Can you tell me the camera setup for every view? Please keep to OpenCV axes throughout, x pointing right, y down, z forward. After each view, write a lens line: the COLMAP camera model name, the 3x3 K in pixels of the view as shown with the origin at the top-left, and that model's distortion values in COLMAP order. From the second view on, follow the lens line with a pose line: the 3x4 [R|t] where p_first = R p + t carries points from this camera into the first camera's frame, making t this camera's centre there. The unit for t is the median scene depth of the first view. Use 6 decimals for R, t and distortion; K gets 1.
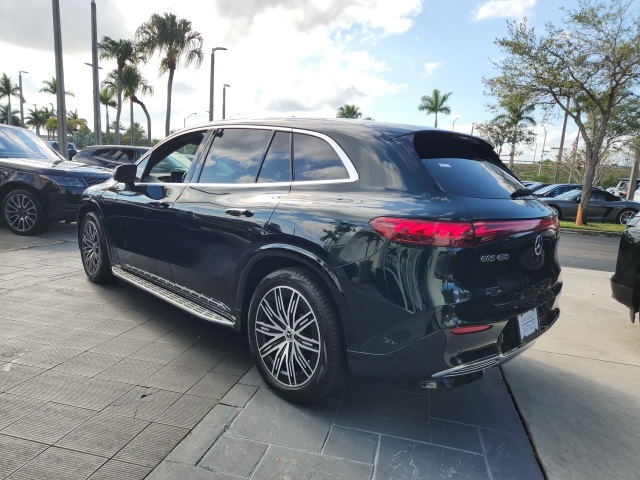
lens RADIAL K [[425.3, 0, 321.8], [0, 425.3, 237.9], [0, 0, 1]] dist [0.074602, -0.061746]
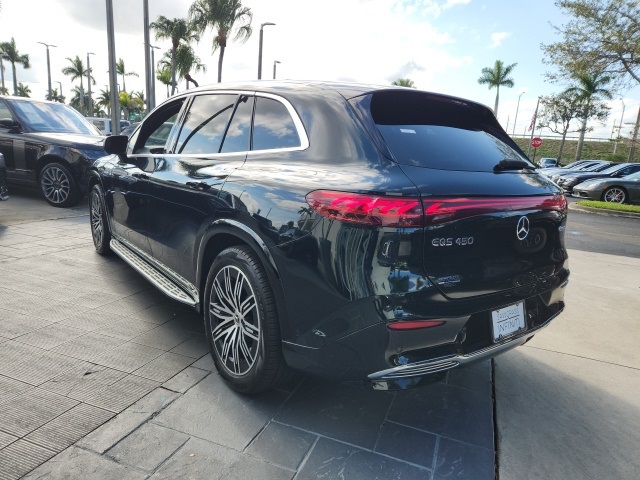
lens RADIAL K [[426.0, 0, 319.2], [0, 426.0, 234.8], [0, 0, 1]] dist [0.066951, -0.055168]
pose [[0.991345, 0.029163, -0.128002, 0.142660], [-0.023808, 0.998784, 0.043170, 0.001856], [0.129105, -0.039749, 0.990834, 0.080527]]
